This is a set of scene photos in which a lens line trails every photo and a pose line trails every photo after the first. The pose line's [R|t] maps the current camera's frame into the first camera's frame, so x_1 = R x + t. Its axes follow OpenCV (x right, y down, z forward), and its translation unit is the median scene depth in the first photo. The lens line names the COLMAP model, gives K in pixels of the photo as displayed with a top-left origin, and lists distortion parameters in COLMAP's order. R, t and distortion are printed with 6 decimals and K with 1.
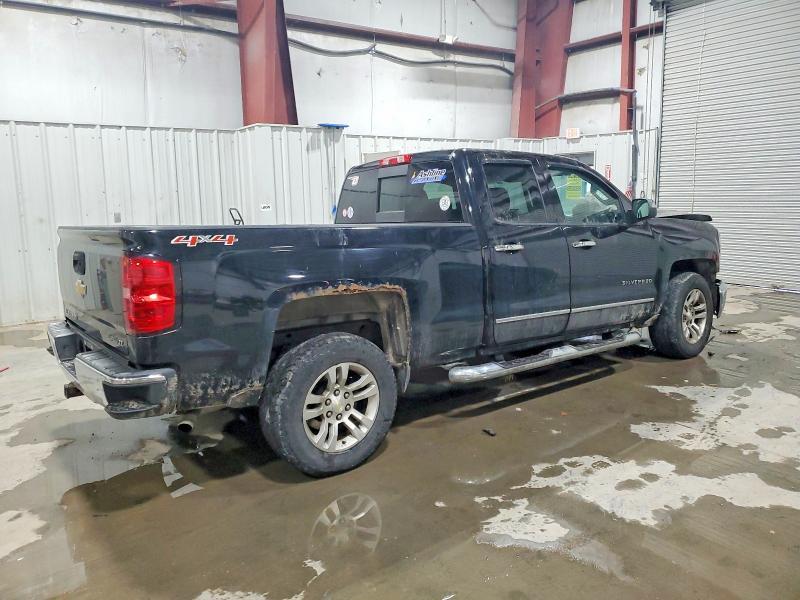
lens RADIAL K [[598.4, 0, 400.0], [0, 598.4, 300.0], [0, 0, 1]] dist [-0.003586, 0.006932]
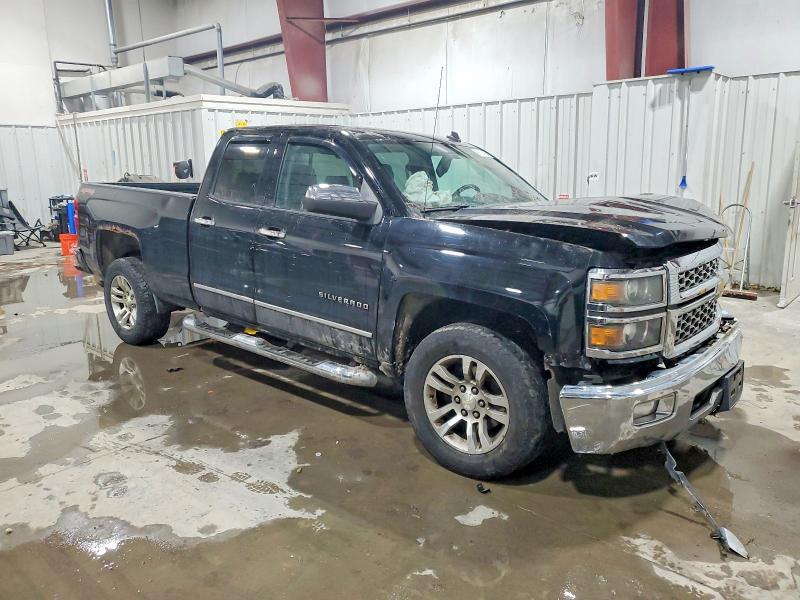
lens RADIAL K [[611.6, 0, 400.0], [0, 611.6, 300.0], [0, 0, 1]] dist [0.009202, 0.002361]
pose [[0.218386, 0.226309, -0.949258, 1.195799], [-0.160662, 0.967802, 0.193769, -0.198214], [0.962546, 0.110193, 0.247714, 0.952361]]
